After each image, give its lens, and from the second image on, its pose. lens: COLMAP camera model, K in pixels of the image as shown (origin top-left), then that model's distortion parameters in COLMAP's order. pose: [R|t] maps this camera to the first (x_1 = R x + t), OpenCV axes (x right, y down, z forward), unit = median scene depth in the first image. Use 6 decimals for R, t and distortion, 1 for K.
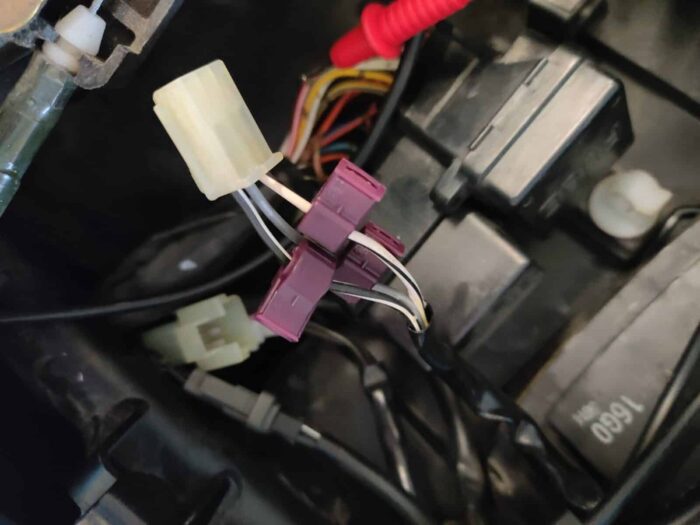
lens RADIAL K [[575.6, 0, 350.0], [0, 575.6, 262.5], [0, 0, 1]] dist [0.002719, -0.039589]
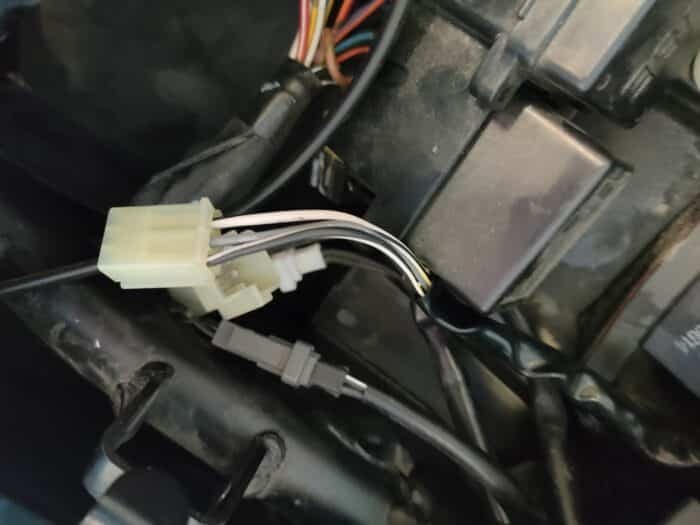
lens RADIAL K [[575.6, 0, 350.0], [0, 575.6, 262.5], [0, 0, 1]] dist [0.002719, -0.039589]
pose [[0.984293, -0.084952, -0.154761, 0.077167], [0.111370, 0.978967, 0.170942, -0.037780], [0.136984, -0.185493, 0.973051, 0.187796]]
